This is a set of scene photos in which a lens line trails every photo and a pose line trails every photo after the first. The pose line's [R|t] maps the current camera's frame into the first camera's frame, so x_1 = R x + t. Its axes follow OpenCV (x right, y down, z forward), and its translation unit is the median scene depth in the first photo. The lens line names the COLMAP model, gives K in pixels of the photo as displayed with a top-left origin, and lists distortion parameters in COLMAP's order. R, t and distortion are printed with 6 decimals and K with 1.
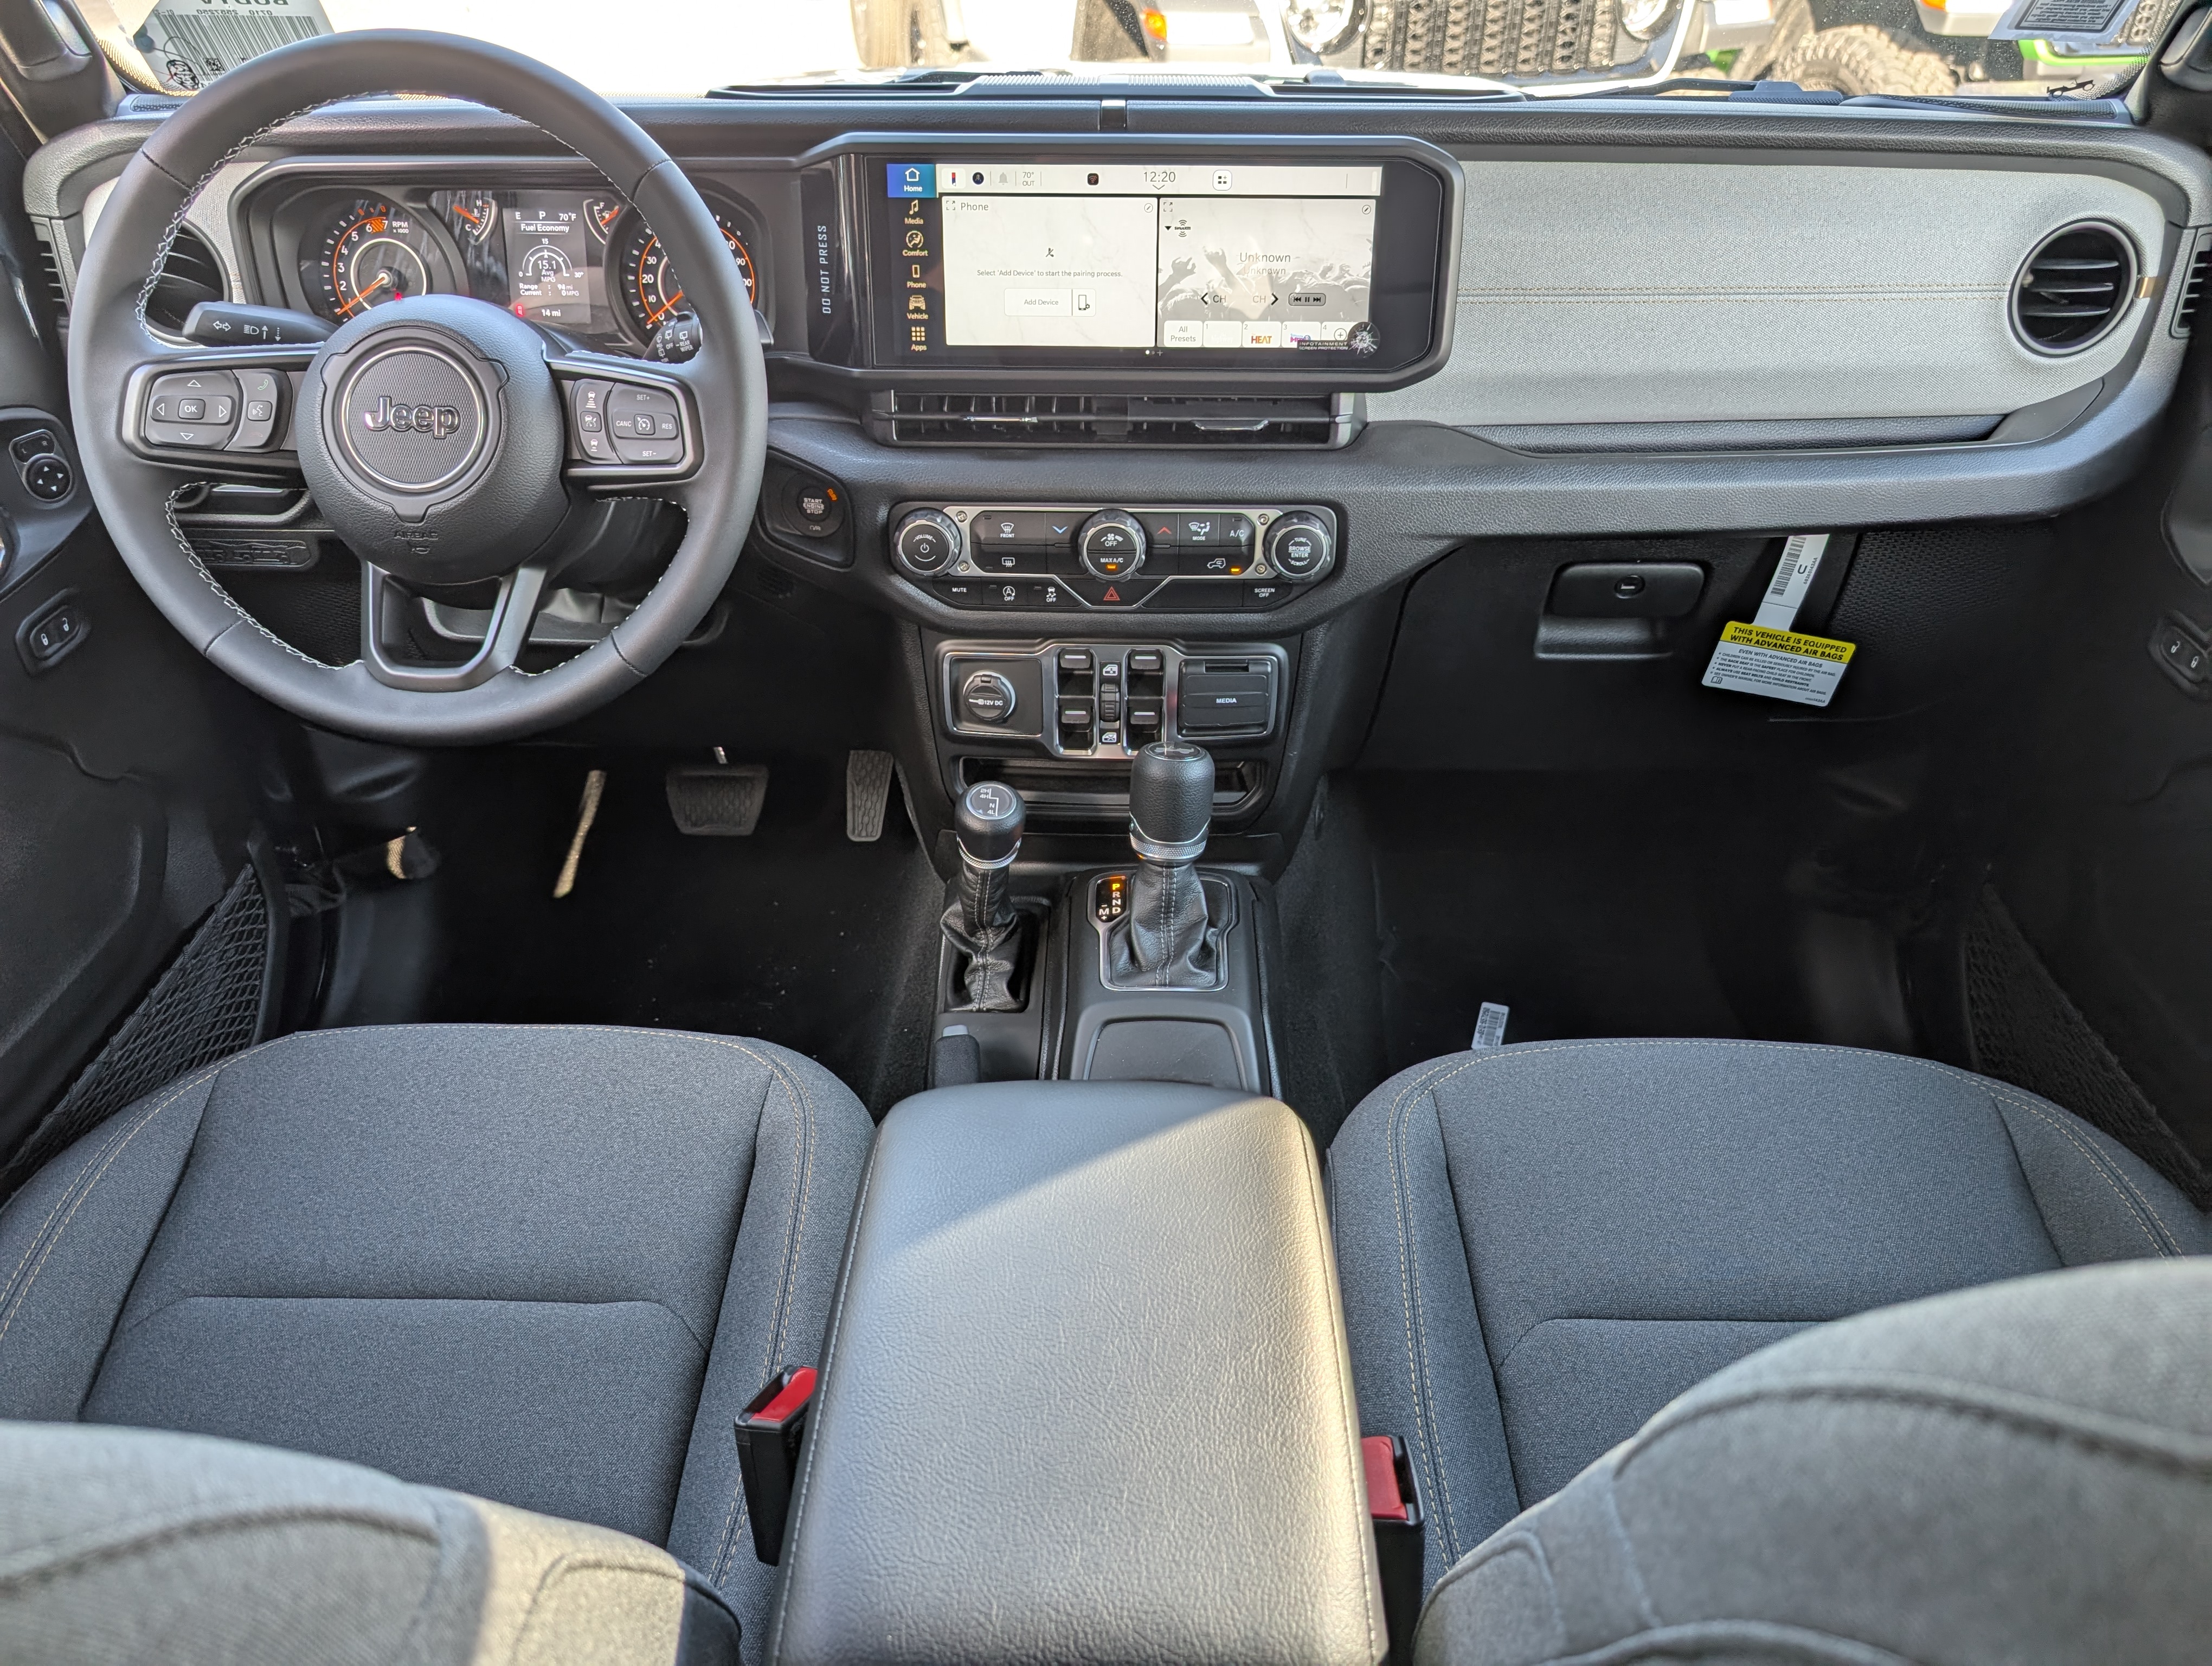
lens RADIAL K [[1612.1, 0, 1106.0], [0, 1612.1, 833.0], [0, 0, 1]] dist [0.017329, -0.017874]
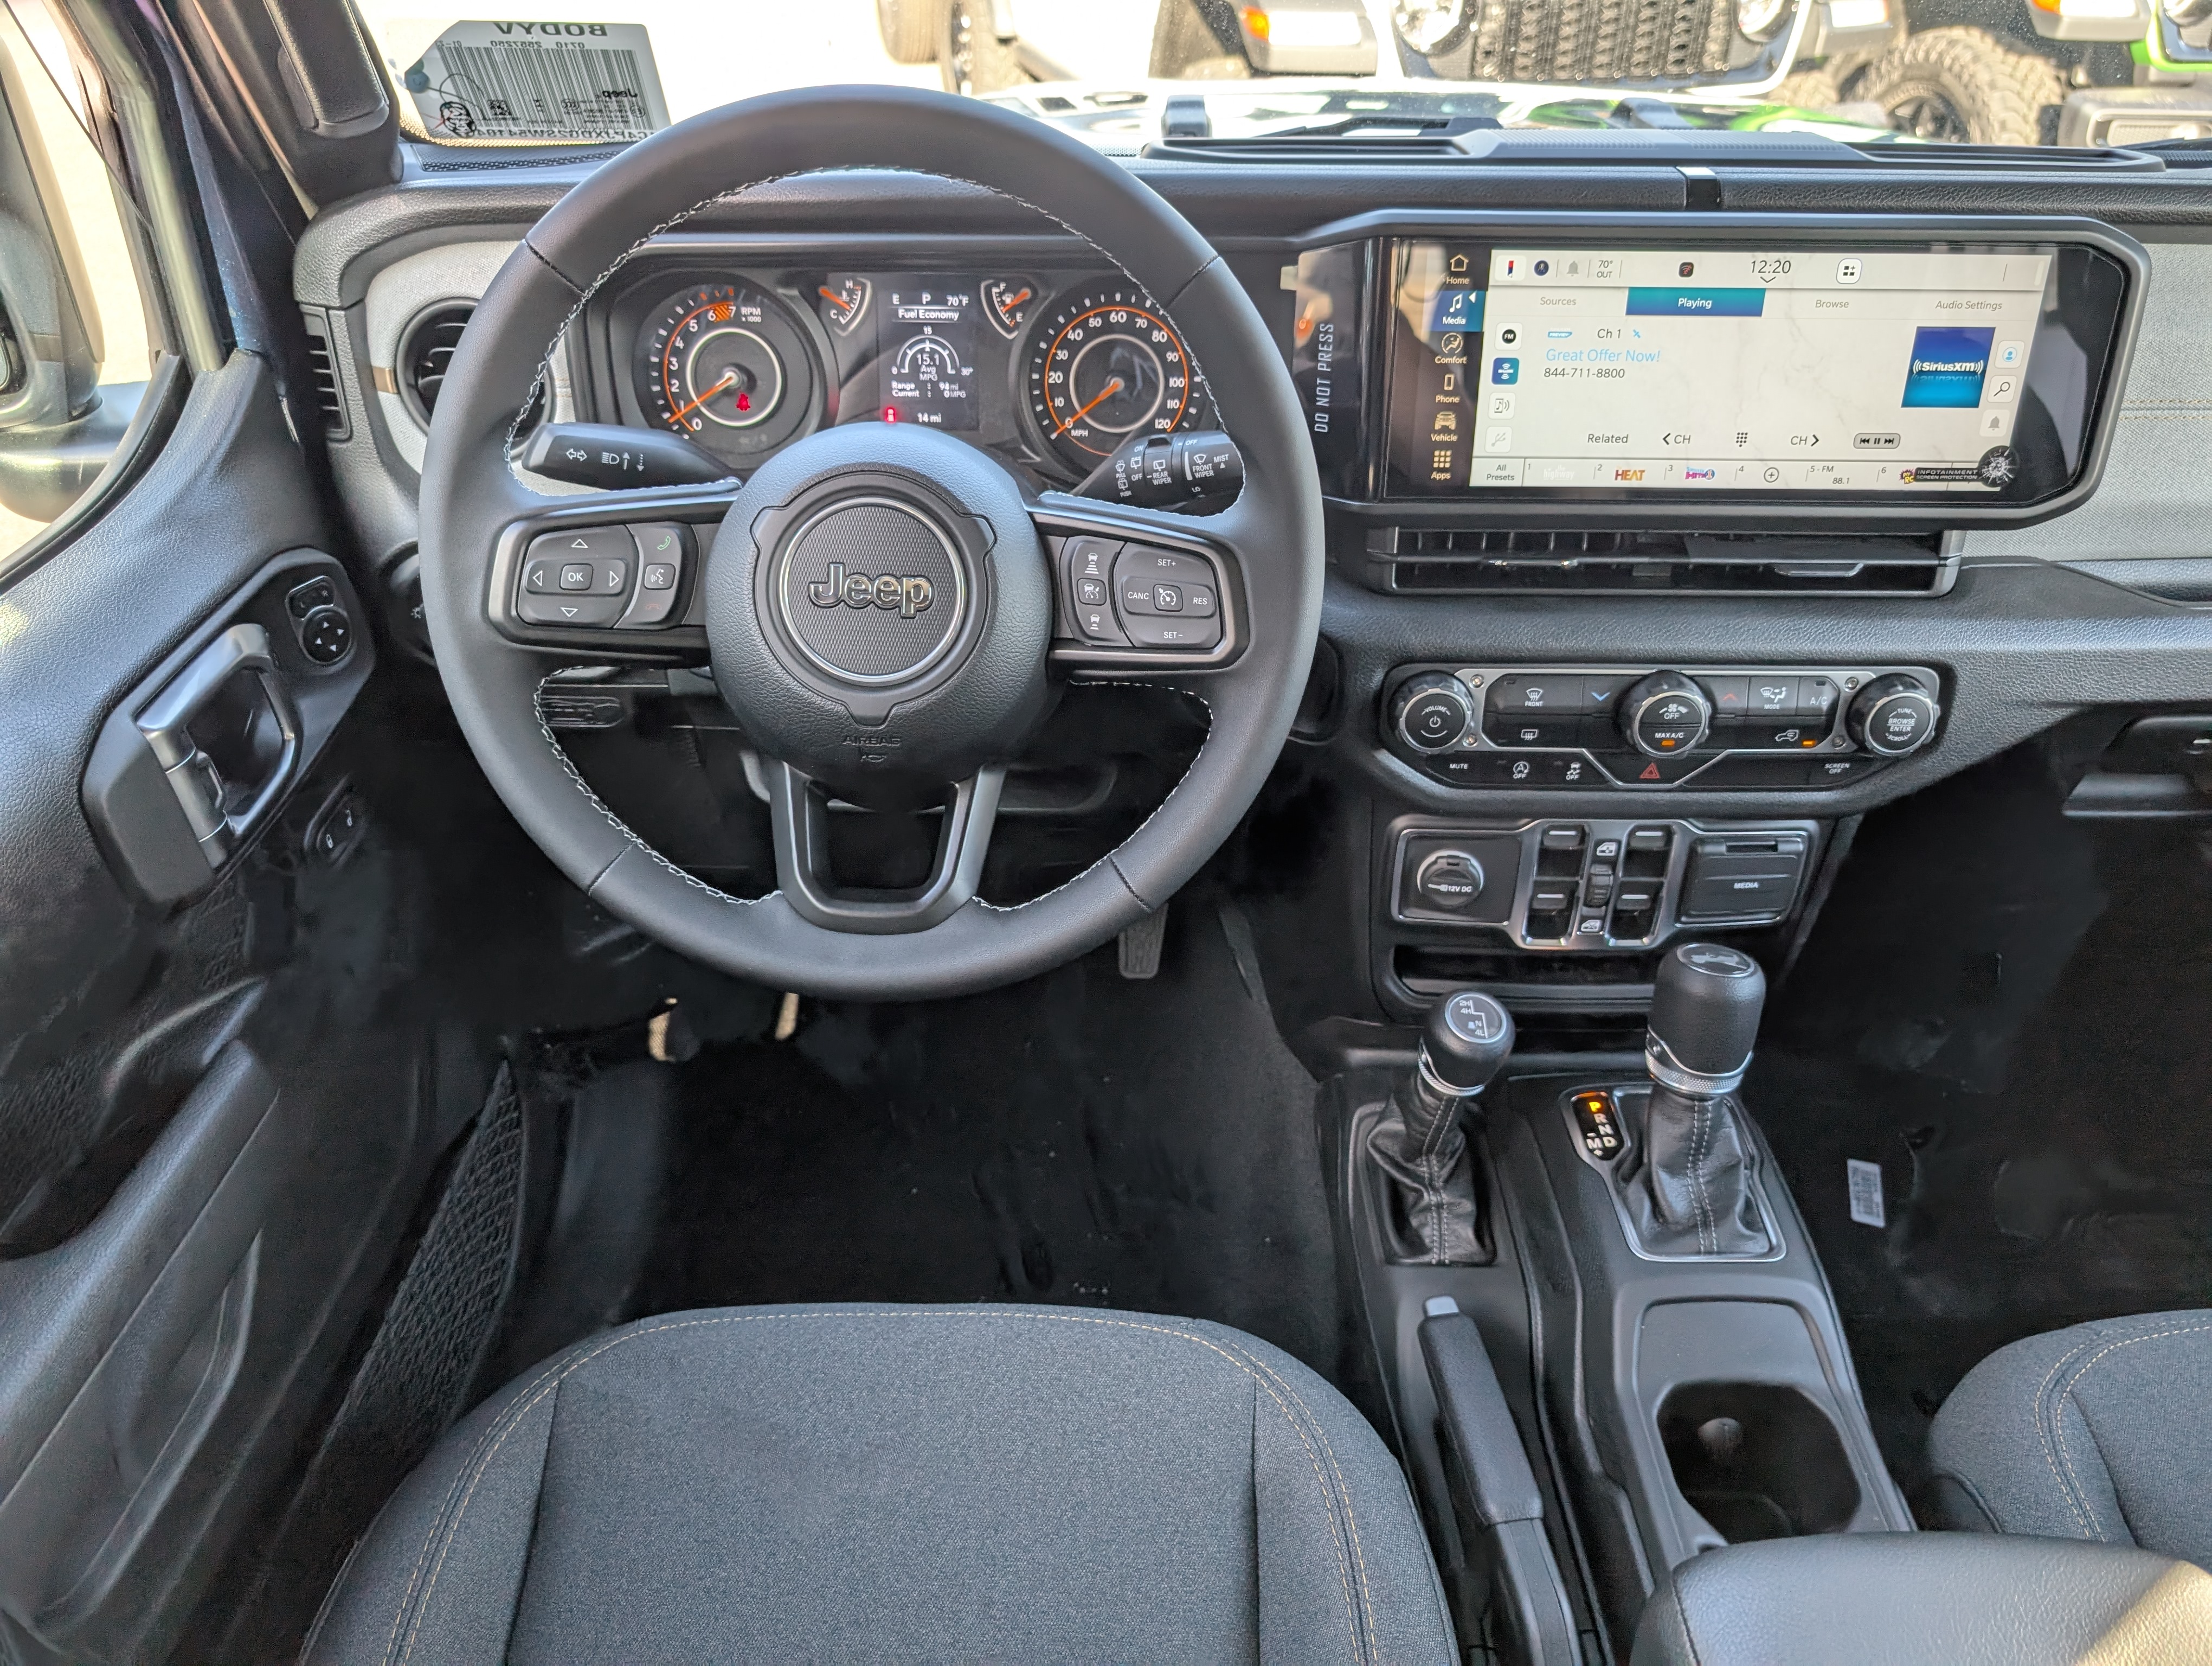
lens RADIAL K [[1632.1, 0, 1143.5], [0, 1632.1, 852.5], [0, 0, 1]] dist [-0.000583, -0.000021]
pose [[0.999710, -0.005804, 0.023375, -0.271037], [0.005531, 0.999916, 0.011710, -0.119439], [-0.023441, -0.011577, 0.999658, 0.187510]]
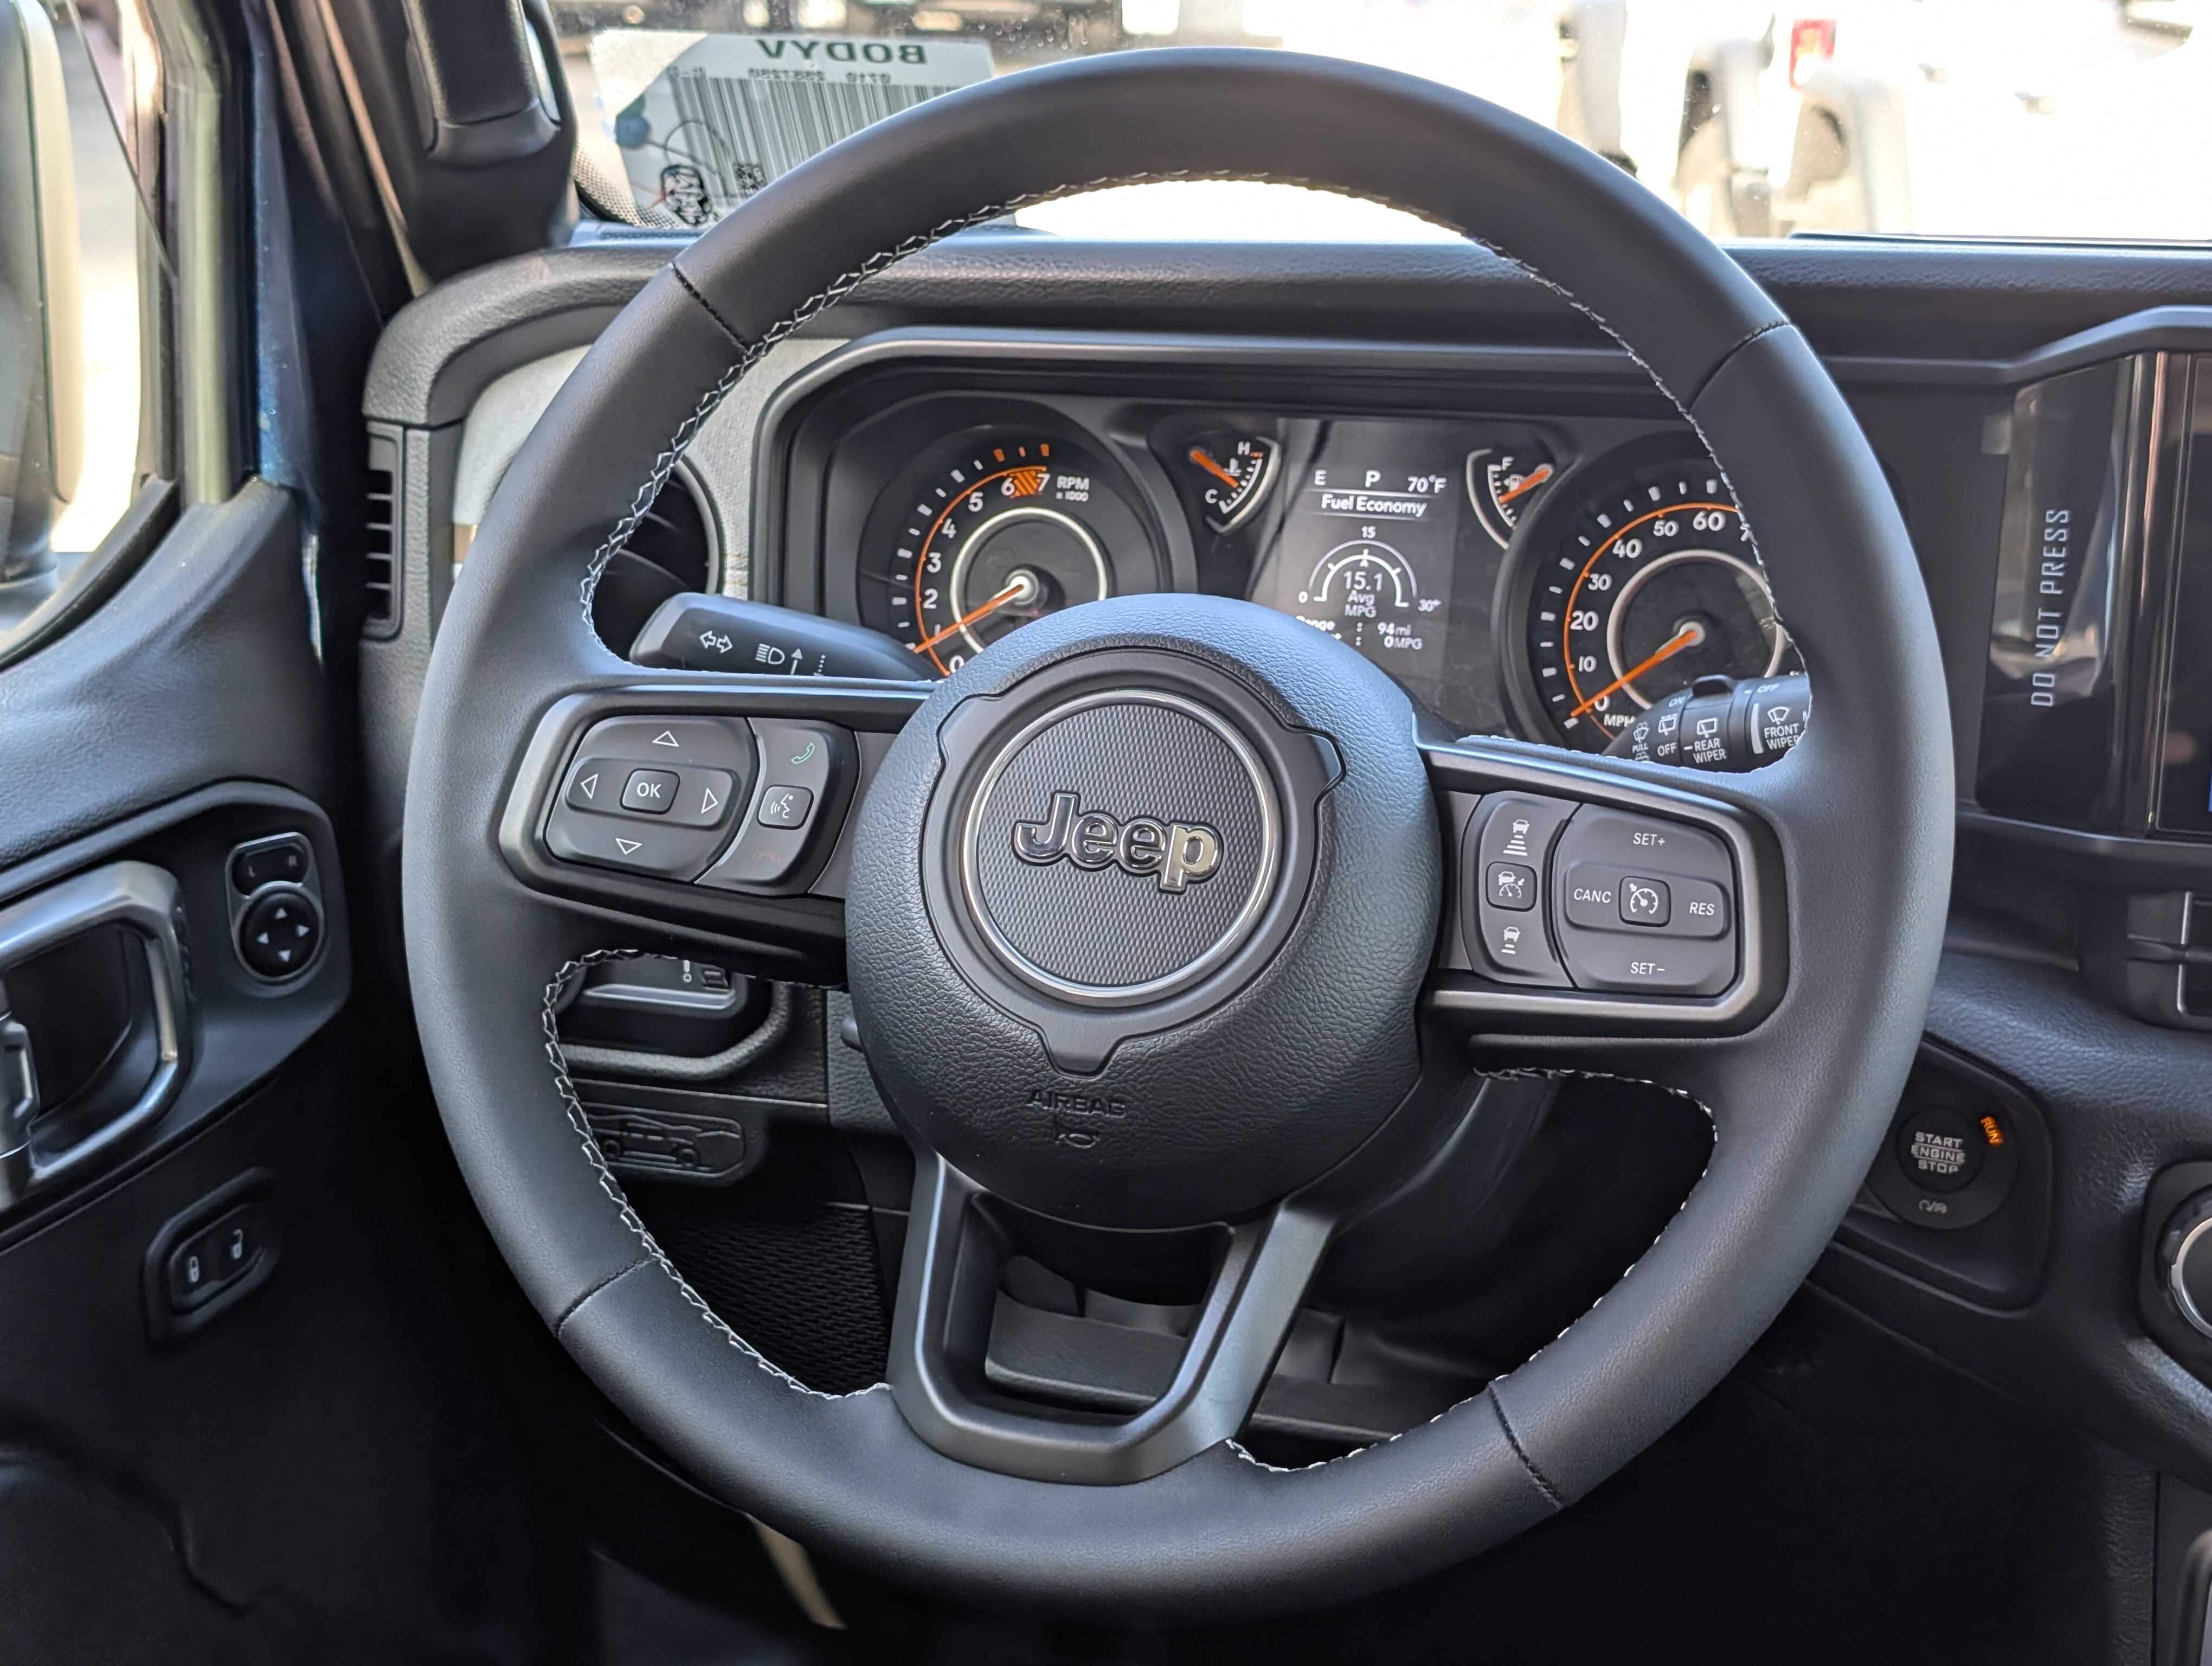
lens RADIAL K [[3490.7, 0, 1131.3], [0, 3490.7, 837.9], [0, 0, 1]] dist [0.214259, -0.934413]
pose [[0.960978, 0.075351, -0.266165, -0.148877], [-0.156220, 0.941893, -0.297376, 0.018716], [0.228291, 0.327353, 0.916910, 0.115496]]
